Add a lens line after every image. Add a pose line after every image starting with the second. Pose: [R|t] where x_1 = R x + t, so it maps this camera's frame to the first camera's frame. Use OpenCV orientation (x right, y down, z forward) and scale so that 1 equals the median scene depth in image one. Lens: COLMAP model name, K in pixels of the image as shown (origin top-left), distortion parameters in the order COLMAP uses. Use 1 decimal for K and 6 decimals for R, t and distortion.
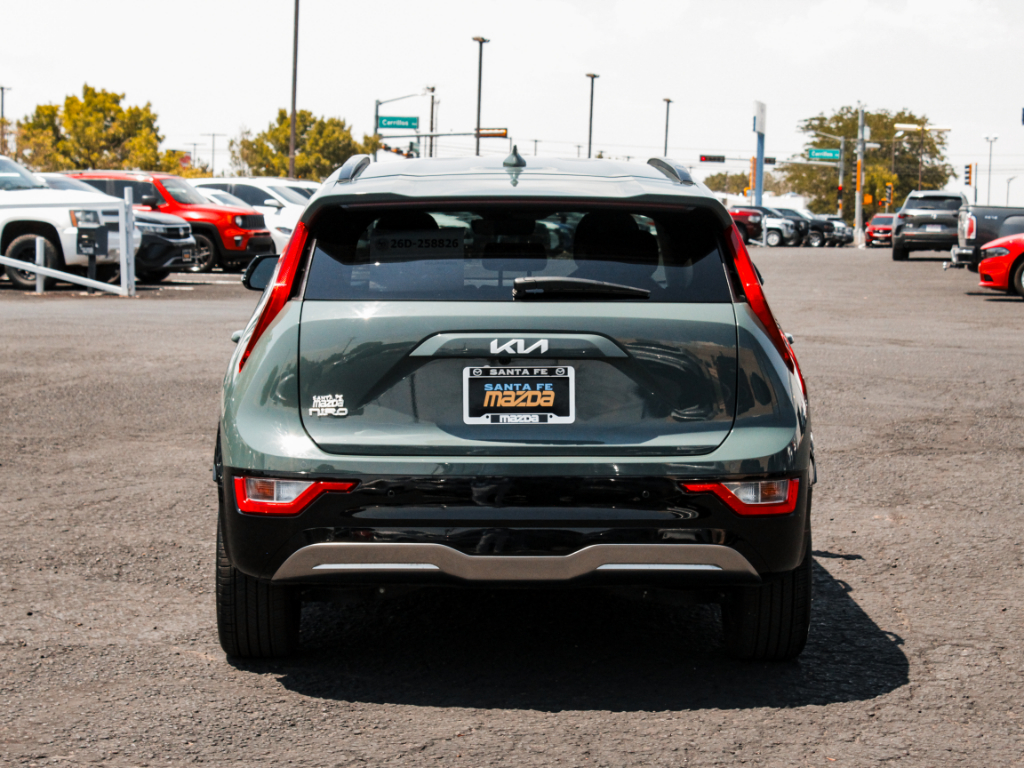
lens RADIAL K [[2318.6, 0, 512.0], [0, 2318.6, 384.0], [0, 0, 1]] dist [0.019199, 0.070683]
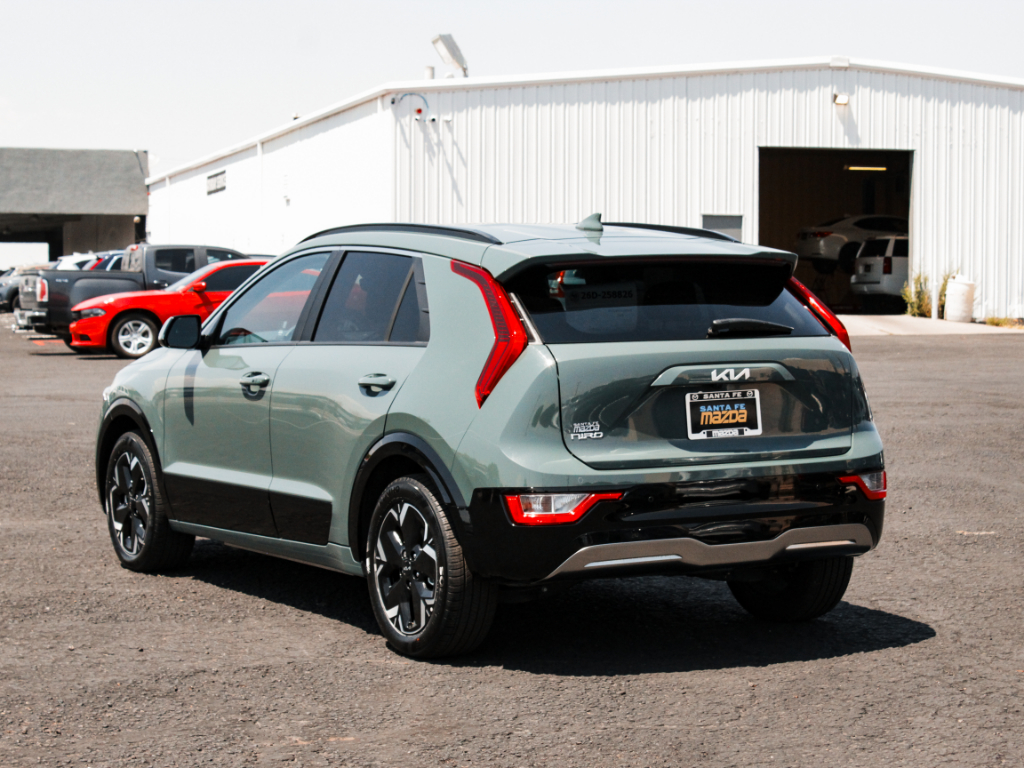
lens RADIAL K [[2318.6, 0, 512.0], [0, 2318.6, 384.0], [0, 0, 1]] dist [0.019199, 0.070683]
pose [[0.871160, -0.039041, 0.489444, -0.703680], [0.052719, 0.998509, -0.014187, 0.000317], [-0.488161, 0.038162, 0.871919, -0.029257]]
